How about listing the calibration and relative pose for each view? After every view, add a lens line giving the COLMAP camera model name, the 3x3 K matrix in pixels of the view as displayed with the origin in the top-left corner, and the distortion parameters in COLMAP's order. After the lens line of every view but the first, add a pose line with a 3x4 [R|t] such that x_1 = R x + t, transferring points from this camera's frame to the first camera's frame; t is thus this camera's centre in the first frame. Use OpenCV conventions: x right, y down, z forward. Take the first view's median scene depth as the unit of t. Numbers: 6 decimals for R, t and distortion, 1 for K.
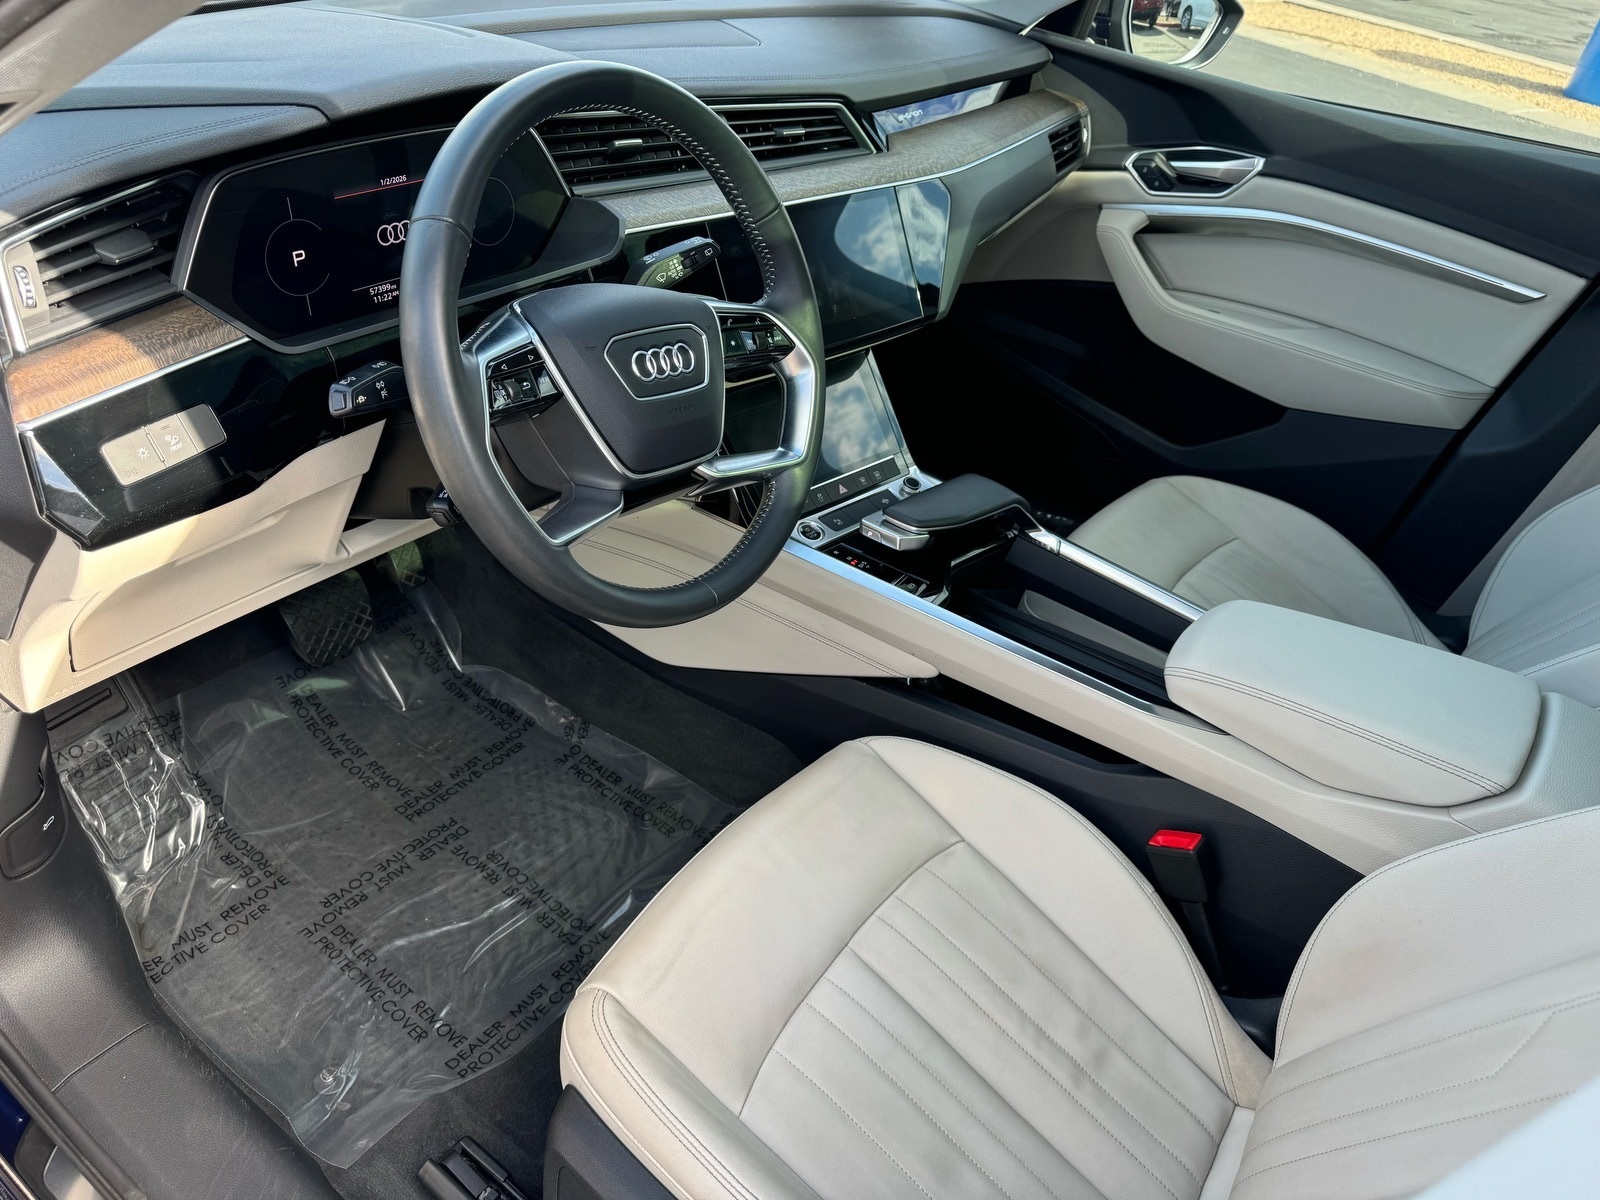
lens RADIAL K [[1191.2, 0, 786.2], [0, 1191.2, 601.0], [0, 0, 1]] dist [0.065922, -0.052197]
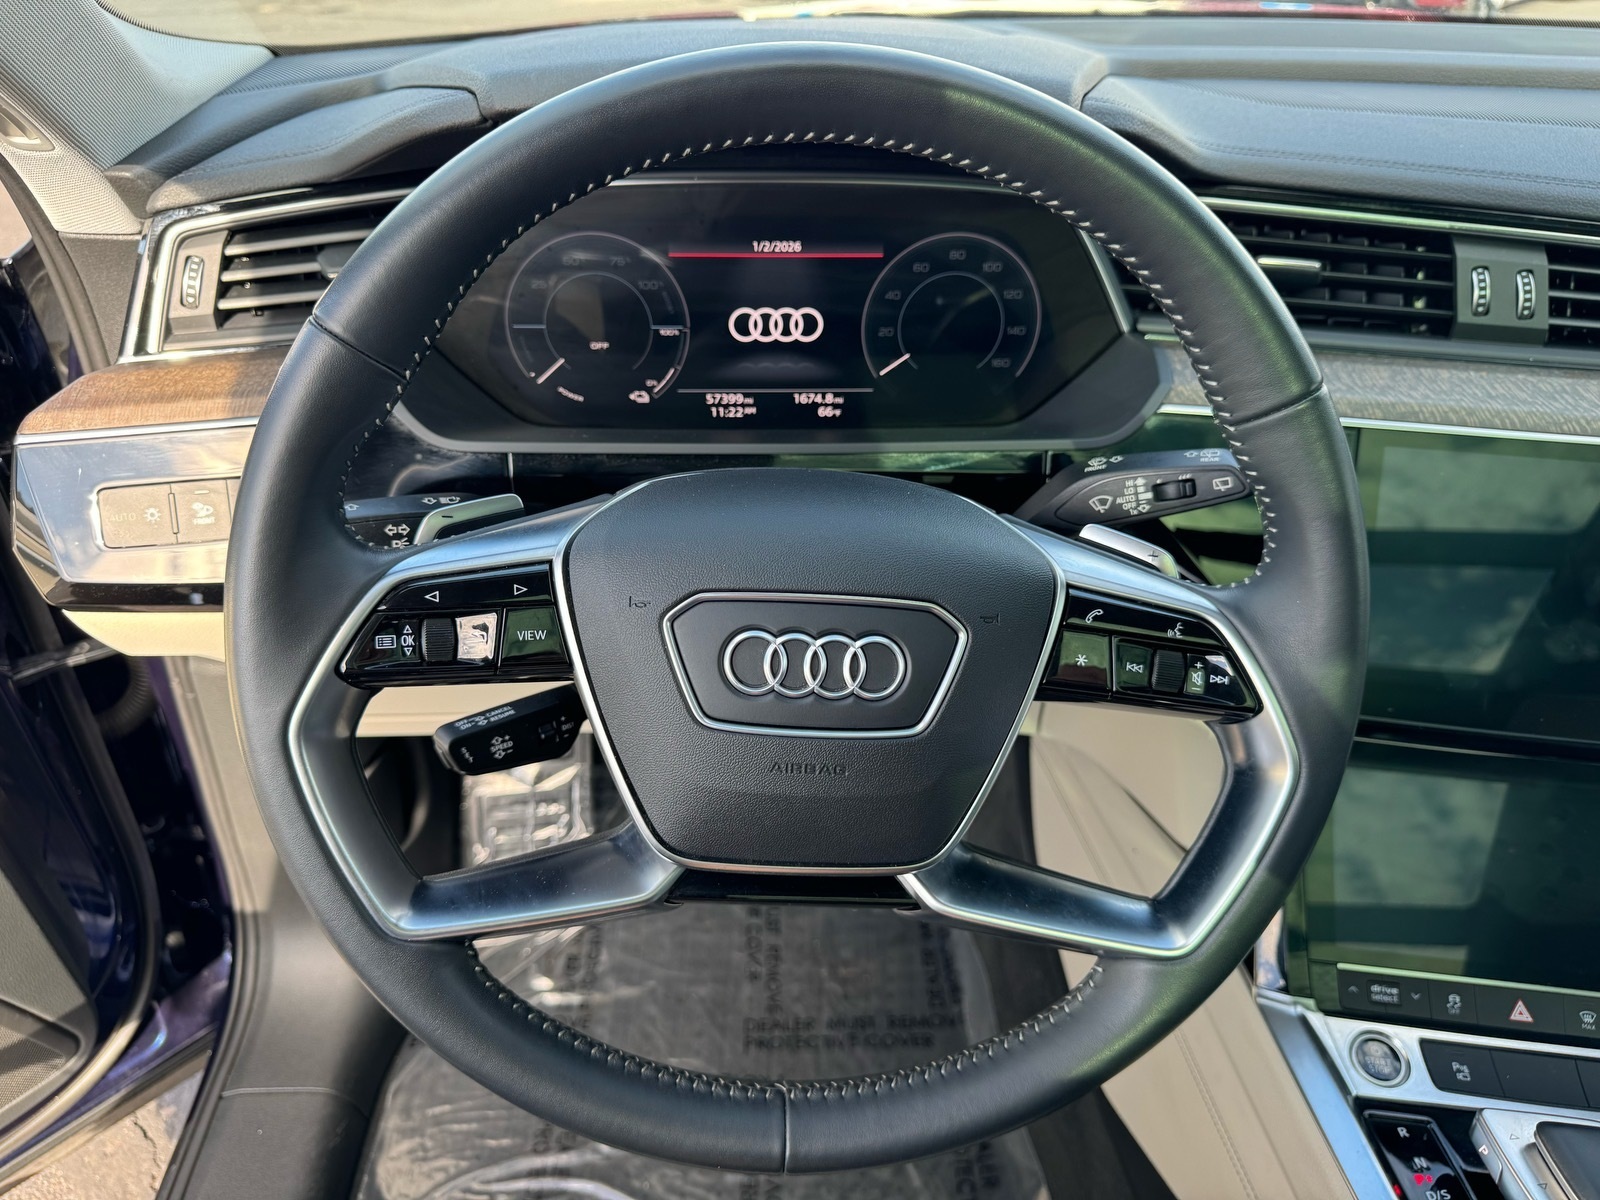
lens RADIAL K [[1191.2, 0, 786.2], [0, 1191.2, 601.0], [0, 0, 1]] dist [0.065922, -0.052197]
pose [[0.630082, 0.359187, -0.688464, 0.159967], [-0.407236, 0.907734, 0.100883, -0.200528], [0.661178, 0.216803, 0.718220, 0.475361]]
